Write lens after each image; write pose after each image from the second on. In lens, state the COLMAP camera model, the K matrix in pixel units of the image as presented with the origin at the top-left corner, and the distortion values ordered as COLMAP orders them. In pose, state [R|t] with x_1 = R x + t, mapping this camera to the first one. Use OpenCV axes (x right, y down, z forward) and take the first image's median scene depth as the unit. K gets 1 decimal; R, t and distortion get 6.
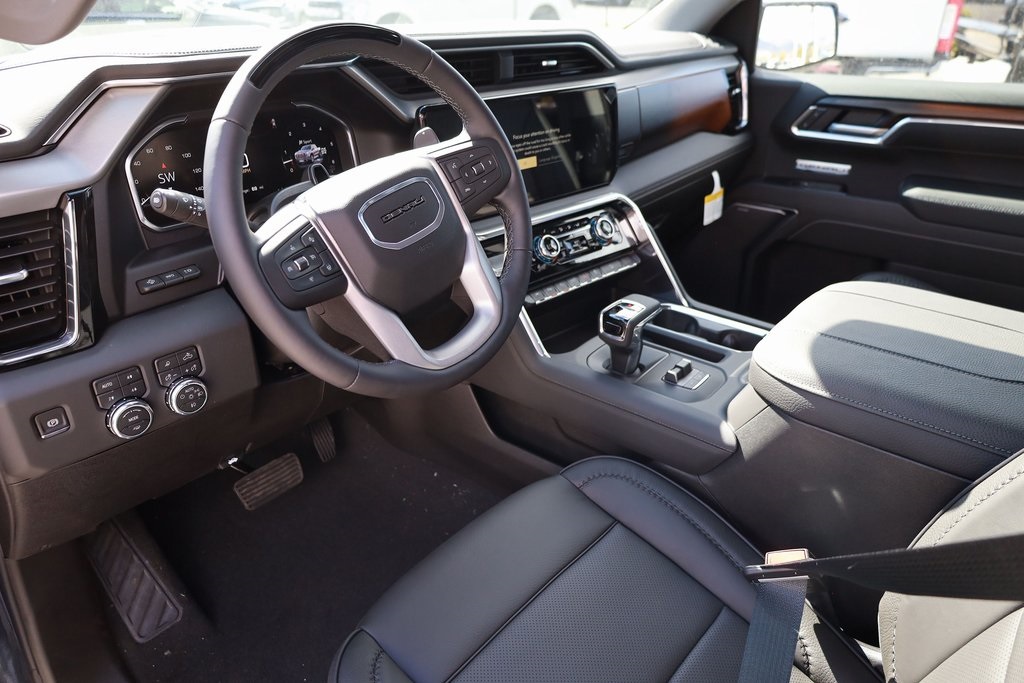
lens RADIAL K [[701.0, 0, 517.0], [0, 701.0, 342.8], [0, 0, 1]] dist [-0.007513, -0.002451]
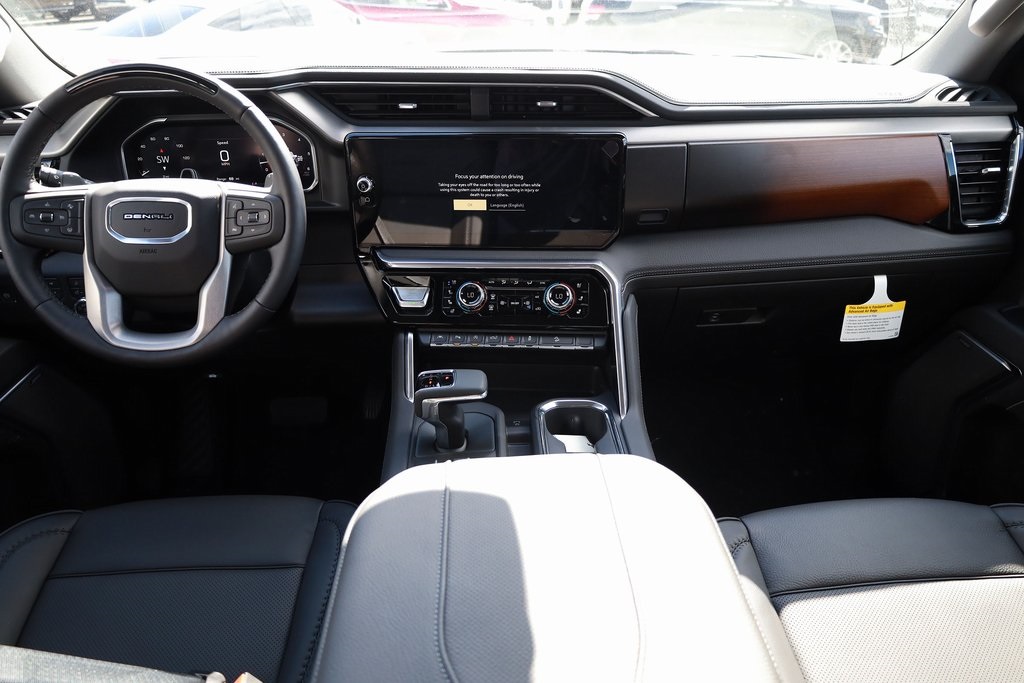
lens RADIAL K [[701.0, 0, 517.0], [0, 701.0, 342.8], [0, 0, 1]] dist [-0.007513, -0.002451]
pose [[0.682392, 0.332753, -0.650858, 0.851419], [-0.320564, 0.936423, 0.142654, -0.271388], [0.656947, 0.111295, 0.745677, 0.399766]]
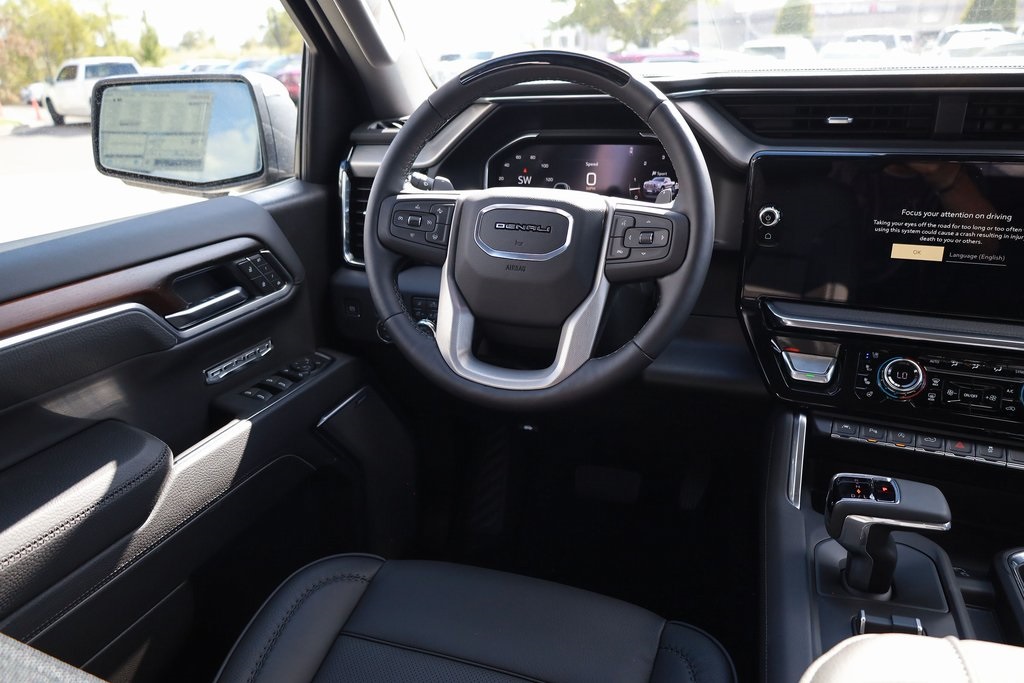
lens RADIAL K [[701.0, 0, 517.0], [0, 701.0, 342.8], [0, 0, 1]] dist [-0.007513, -0.002451]
pose [[0.357625, 0.325475, -0.875312, 0.579695], [-0.395557, 0.901860, 0.173735, -0.158884], [0.845955, 0.284104, 0.451271, 0.433177]]
